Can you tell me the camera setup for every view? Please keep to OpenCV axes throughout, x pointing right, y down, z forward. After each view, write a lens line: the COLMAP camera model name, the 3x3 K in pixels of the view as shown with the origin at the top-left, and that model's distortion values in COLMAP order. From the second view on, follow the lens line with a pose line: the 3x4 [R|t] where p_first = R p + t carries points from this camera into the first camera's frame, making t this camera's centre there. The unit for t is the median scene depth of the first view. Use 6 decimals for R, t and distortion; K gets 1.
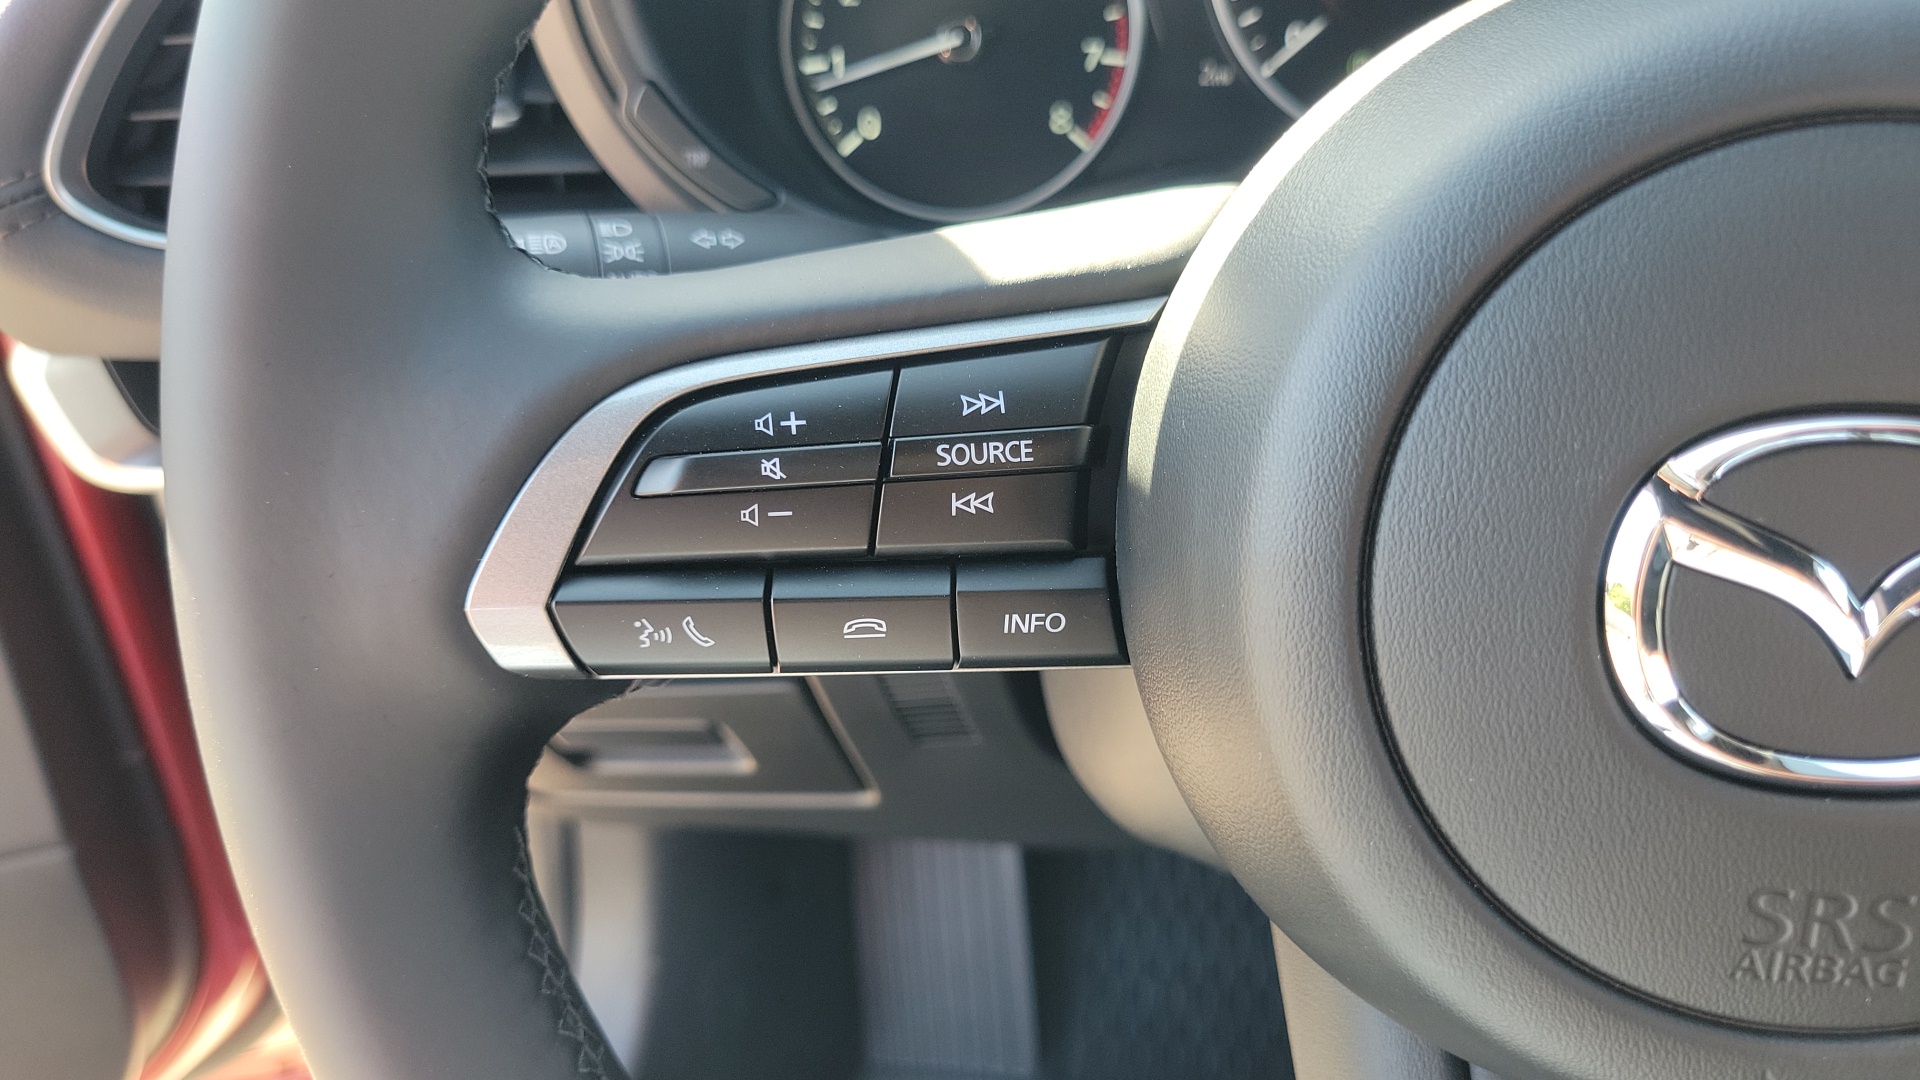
lens RADIAL K [[1486.1, 0, 949.3], [0, 1486.1, 542.1], [0, 0, 1]] dist [0.007875, 0.001331]
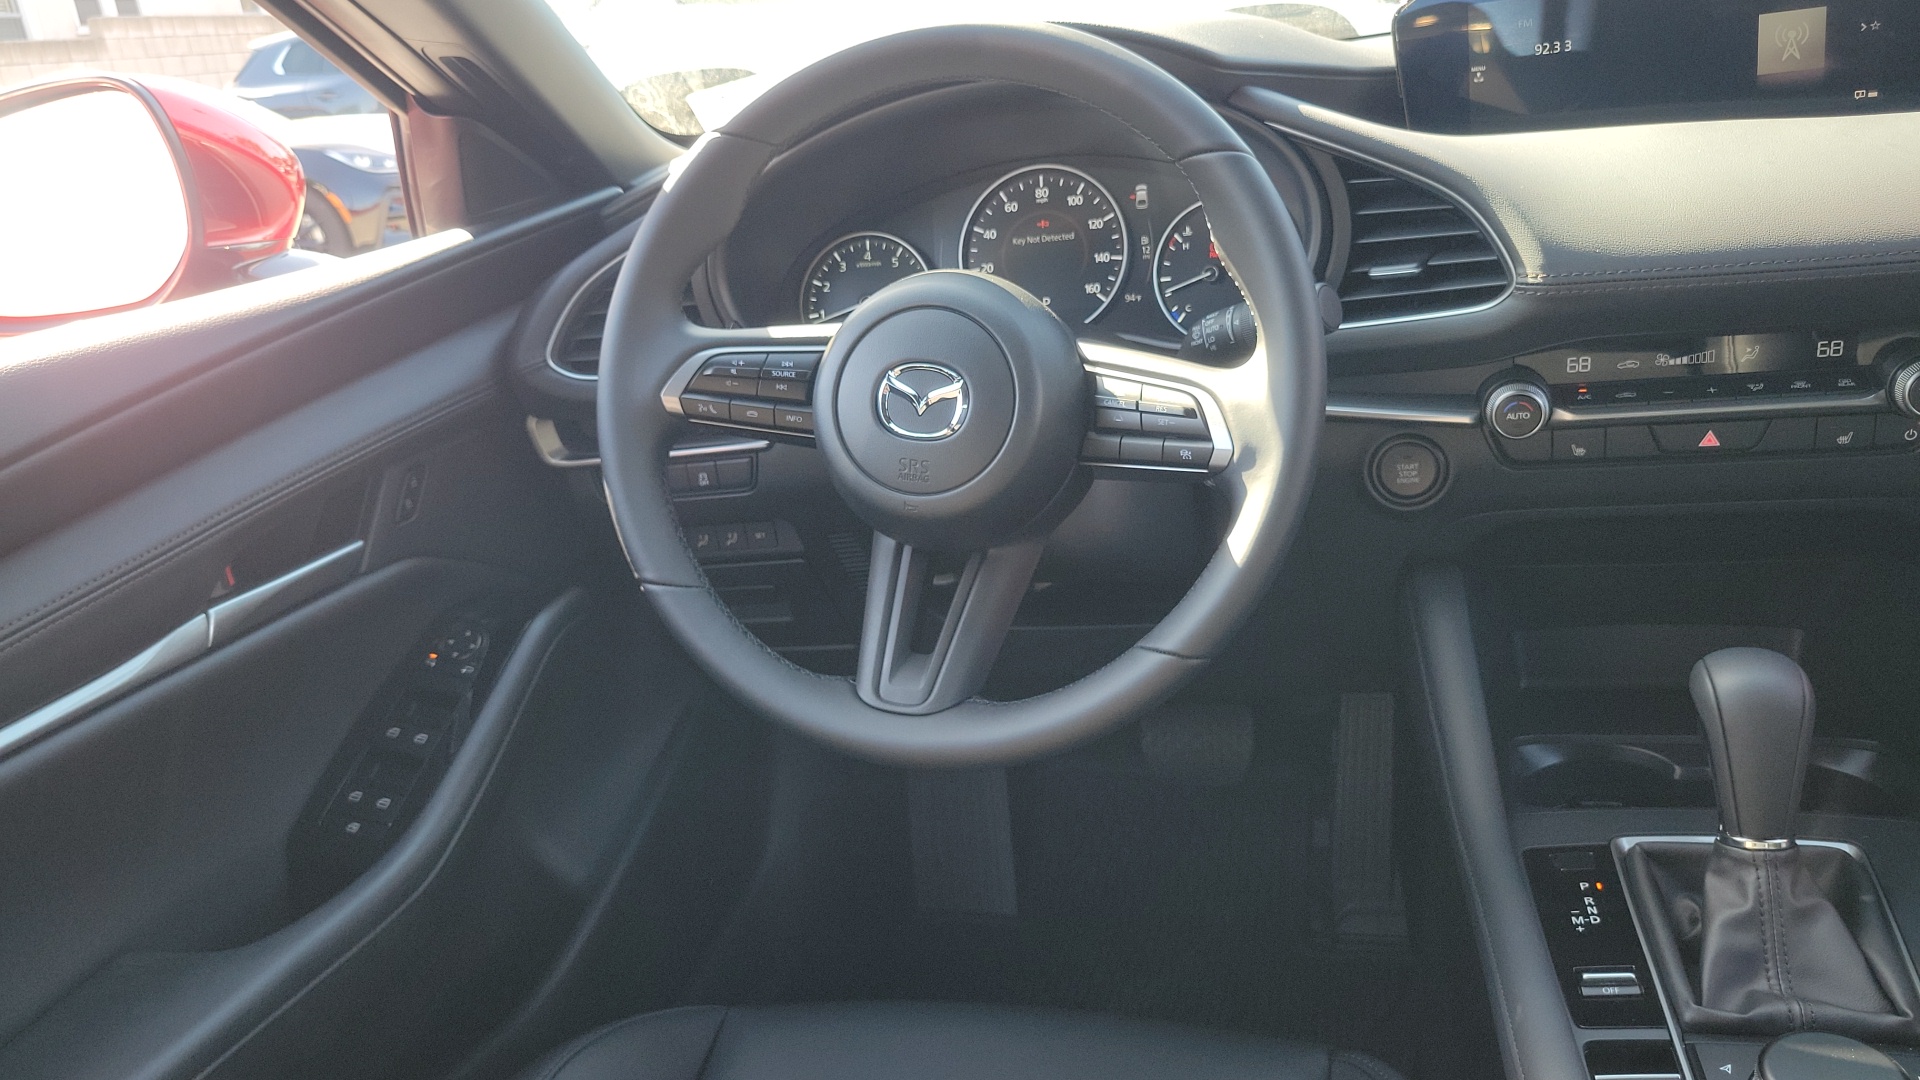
lens RADIAL K [[1463.1, 0, 949.9], [0, 1463.1, 535.5], [0, 0, 1]] dist [0.017415, -0.008520]
pose [[0.986958, -0.023933, -0.159186, 1.101221], [-0.003371, 0.985597, -0.169078, 0.982562], [0.160940, 0.167410, 0.972662, -2.776374]]
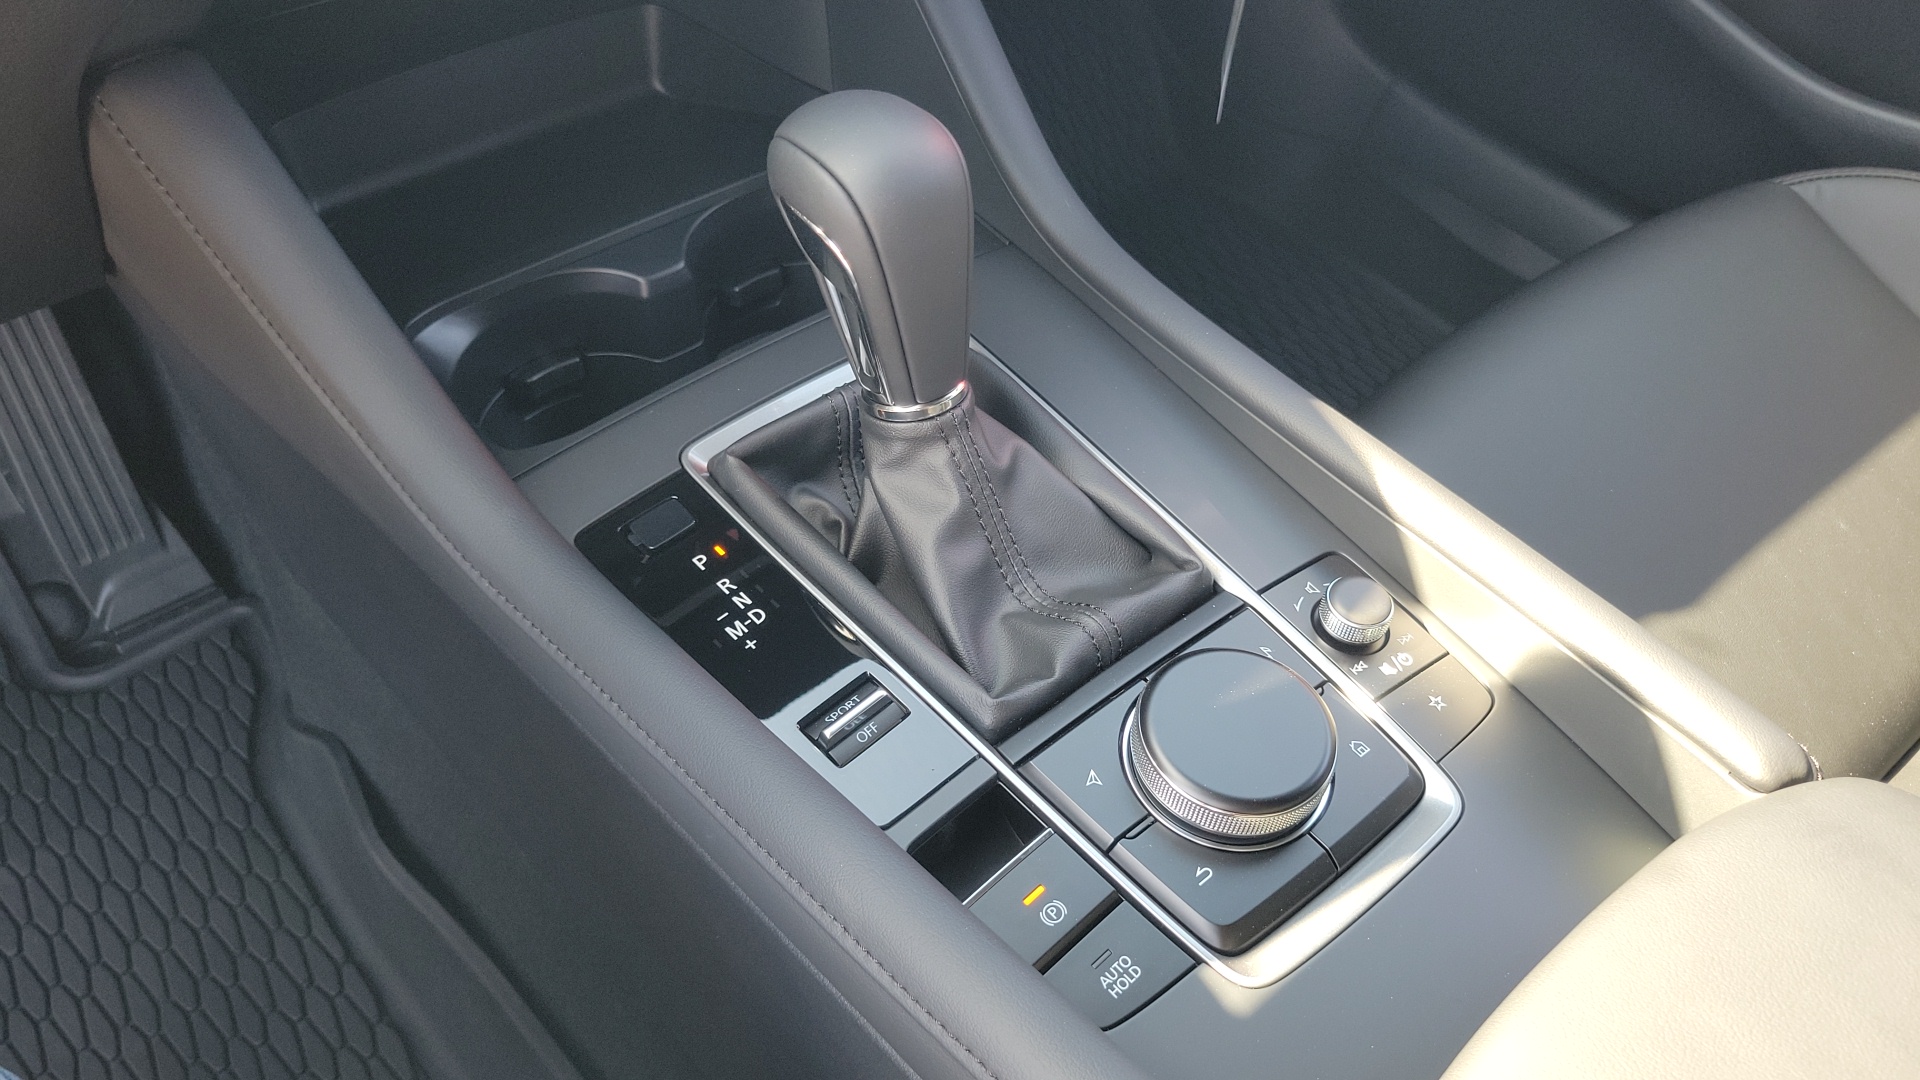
lens RADIAL K [[1486.1, 0, 949.3], [0, 1486.1, 542.1], [0, 0, 1]] dist [0.007875, 0.001331]
pose [[0.678180, -0.472865, 0.562557, 1.068677], [0.292502, 0.875929, 0.383654, 0.430829], [-0.674176, -0.095638, 0.732352, -0.624235]]
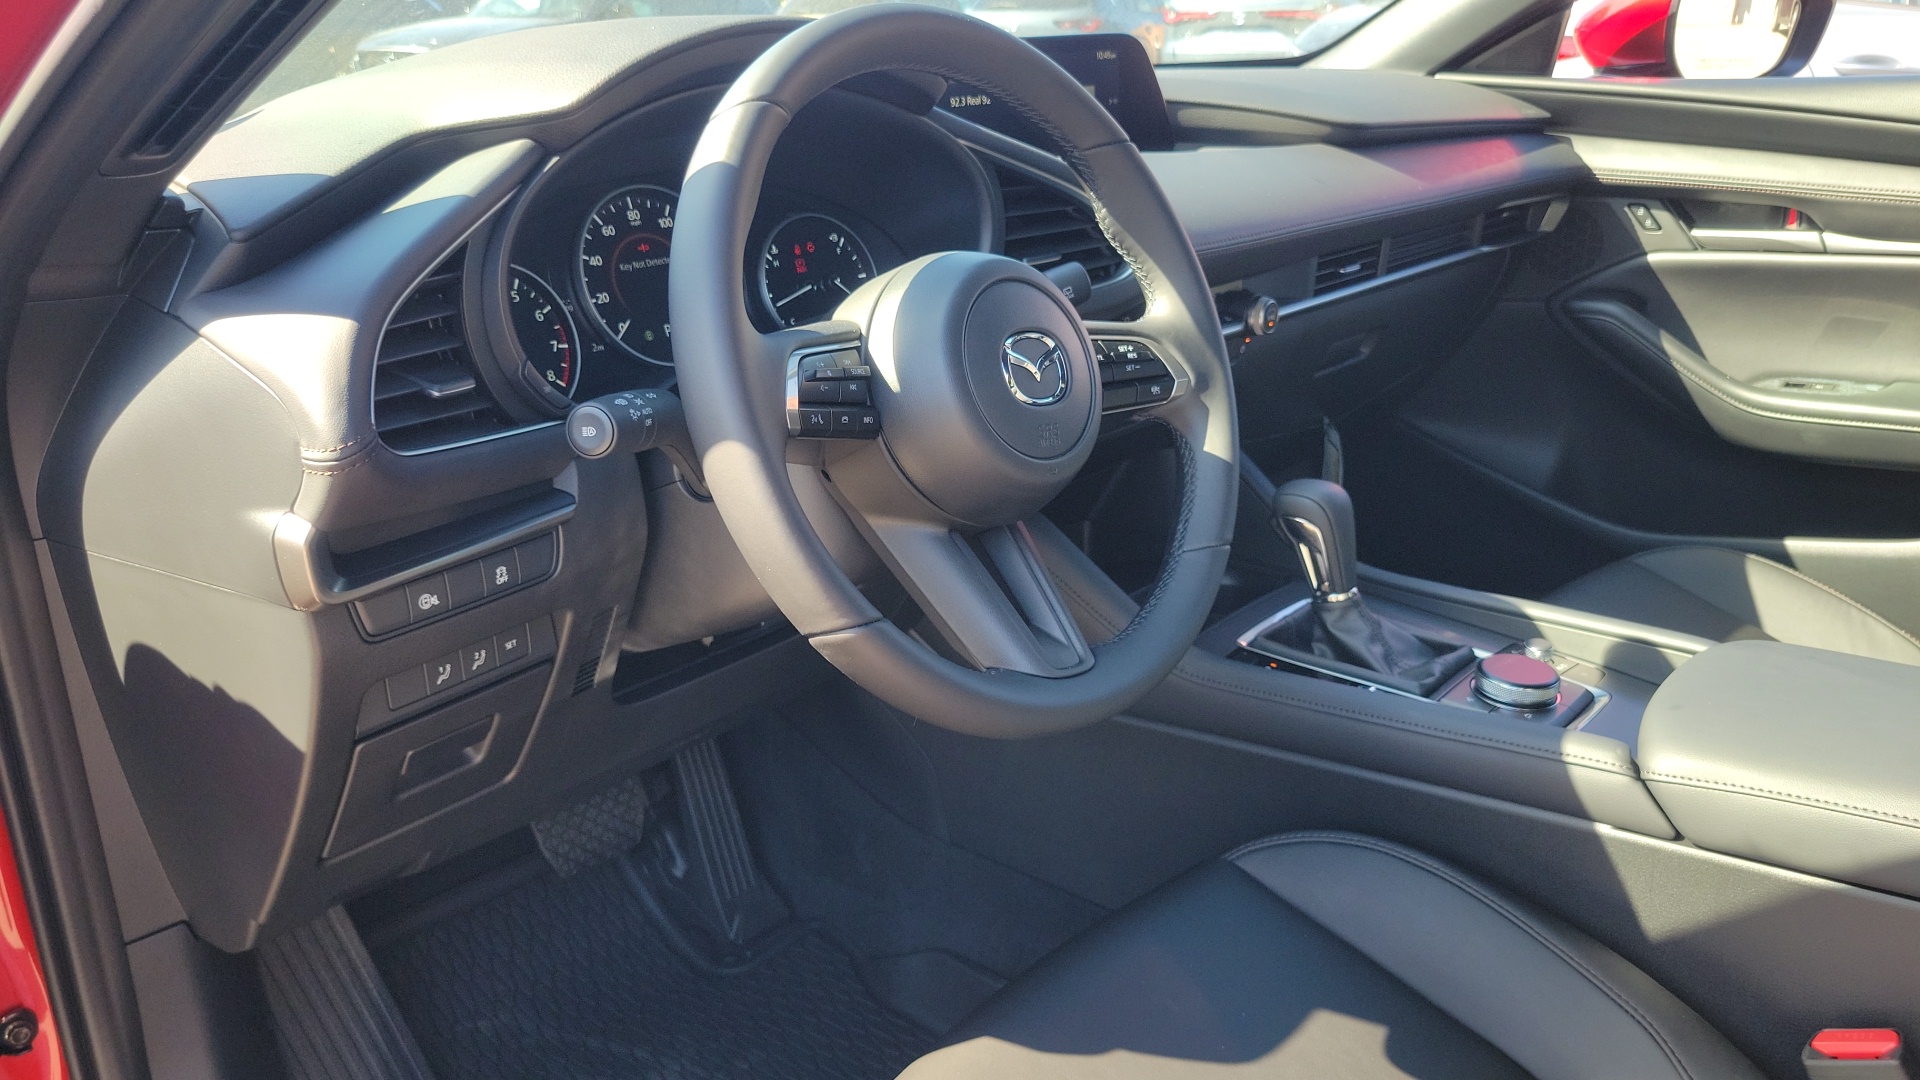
lens RADIAL K [[1463.1, 0, 949.9], [0, 1463.1, 535.5], [0, 0, 1]] dist [0.017415, -0.008520]
pose [[0.557791, -0.229180, 0.797713, -2.772143], [0.406566, 0.913359, -0.021881, 0.420316], [-0.723584, 0.336528, 0.602640, -1.241043]]
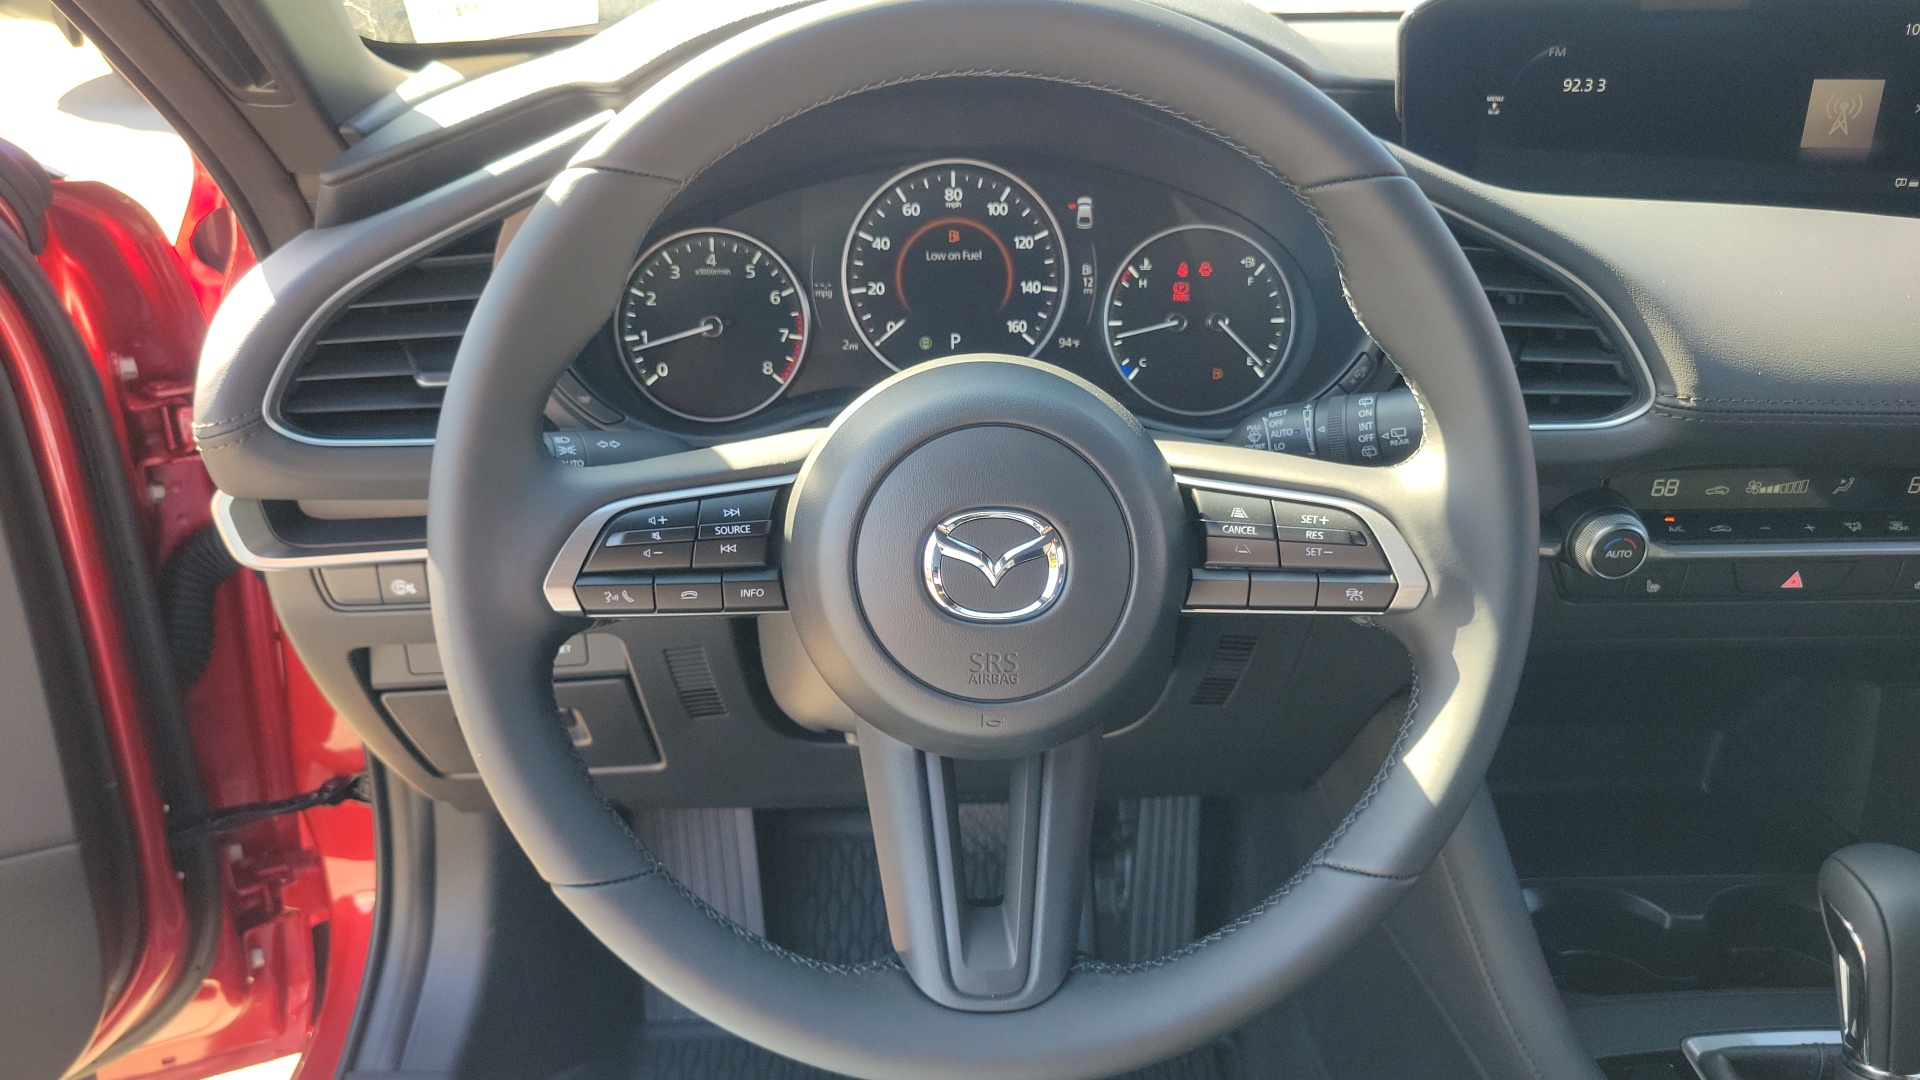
lens RADIAL K [[1486.1, 0, 949.3], [0, 1486.1, 542.1], [0, 0, 1]] dist [0.007875, 0.001331]
pose [[0.984365, -0.014268, 0.175563, -0.063836], [0.030308, 0.995568, -0.089026, 0.216044], [-0.173514, 0.092955, 0.980435, -1.740965]]
